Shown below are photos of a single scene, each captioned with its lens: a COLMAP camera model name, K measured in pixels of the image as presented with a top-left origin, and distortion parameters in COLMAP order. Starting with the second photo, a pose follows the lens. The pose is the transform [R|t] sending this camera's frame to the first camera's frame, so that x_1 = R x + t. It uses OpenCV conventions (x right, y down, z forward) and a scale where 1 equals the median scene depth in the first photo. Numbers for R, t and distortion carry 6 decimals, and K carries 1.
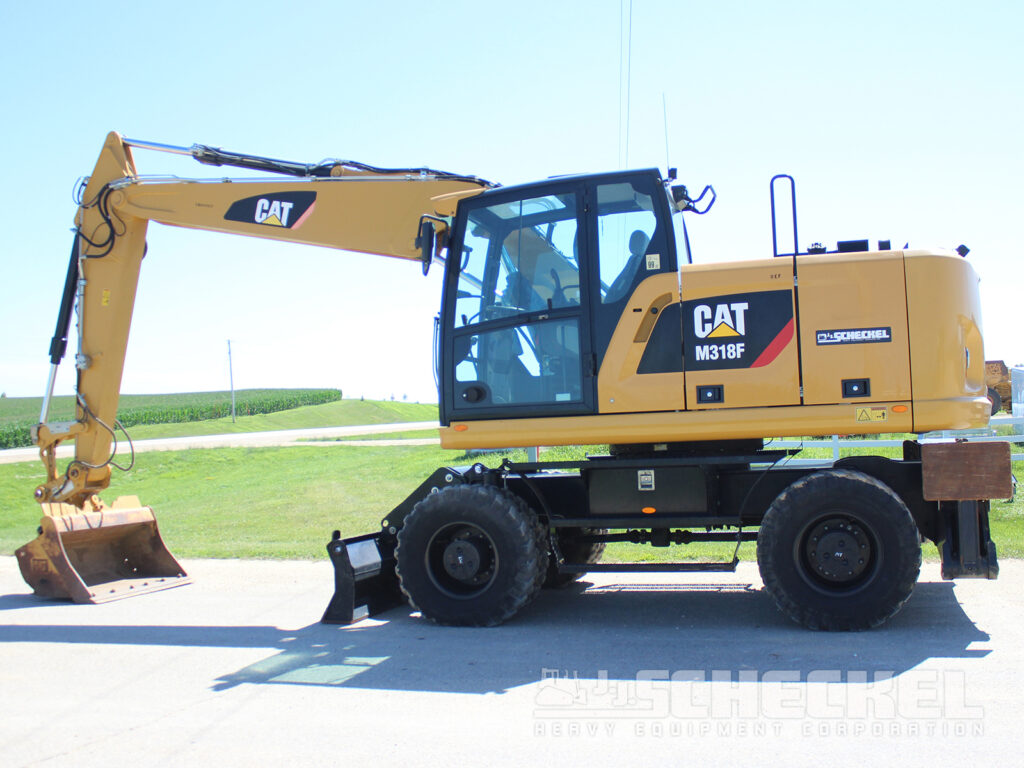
lens RADIAL K [[1149.1, 0, 509.5], [0, 1149.1, 390.4], [0, 0, 1]] dist [-0.133429, 0.000000]
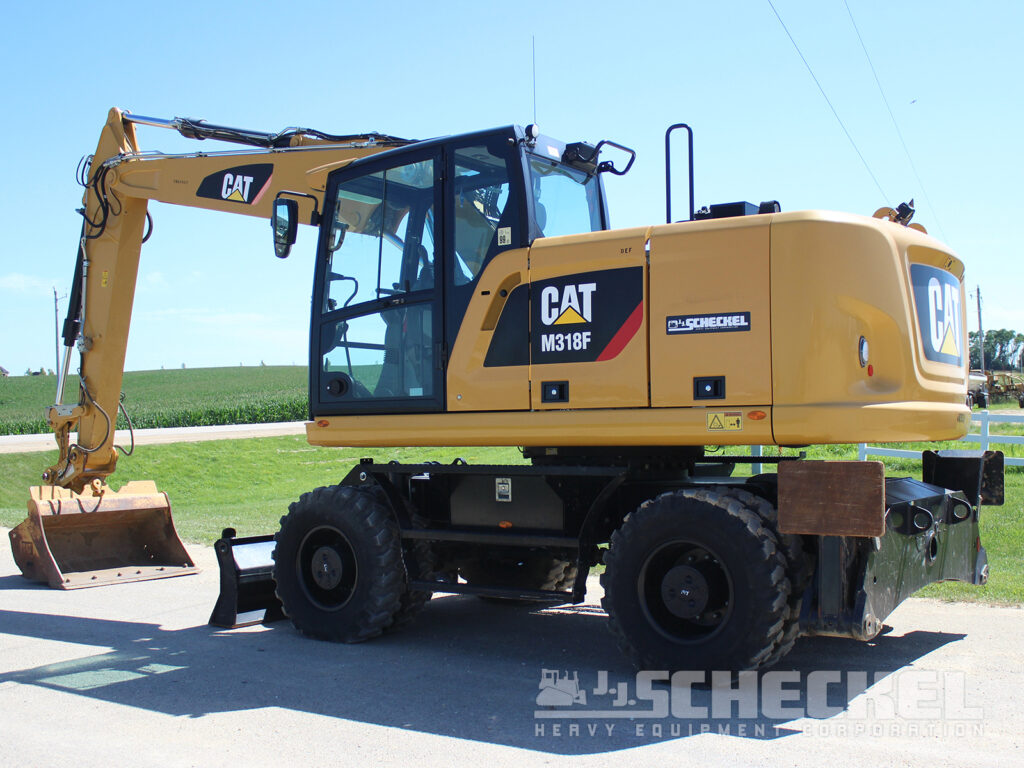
lens RADIAL K [[1282.3, 0, 482.8], [0, 1282.3, 381.2], [0, 0, 1]] dist [-0.103727, 0.000000]
pose [[0.945111, 0.012497, -0.326511, 0.407947], [-0.006910, 0.999809, 0.018267, -0.020277], [0.326677, -0.015008, 0.945017, 0.081973]]
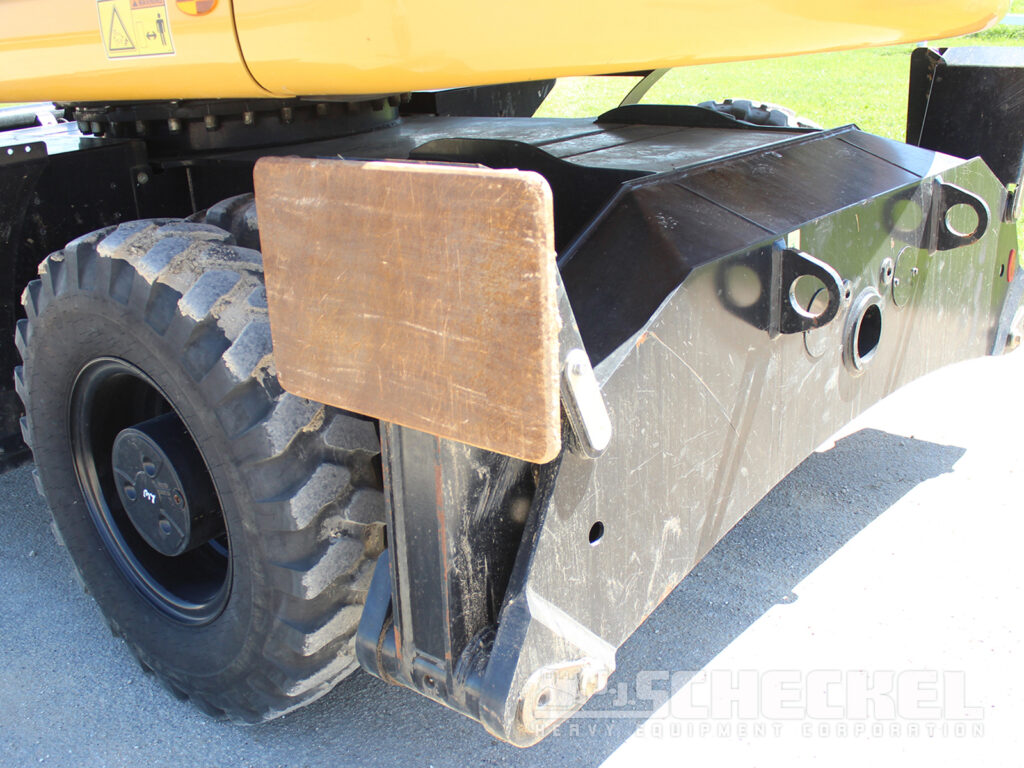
lens RADIAL K [[1149.1, 0, 505.8], [0, 1149.1, 386.4], [0, 0, 1]] dist [-0.133429, 0.000000]
pose [[0.914140, 0.114027, -0.389032, 0.449317], [0.045096, 0.925071, 0.377108, 0.005139], [0.402883, -0.362273, 0.840502, 0.716980]]
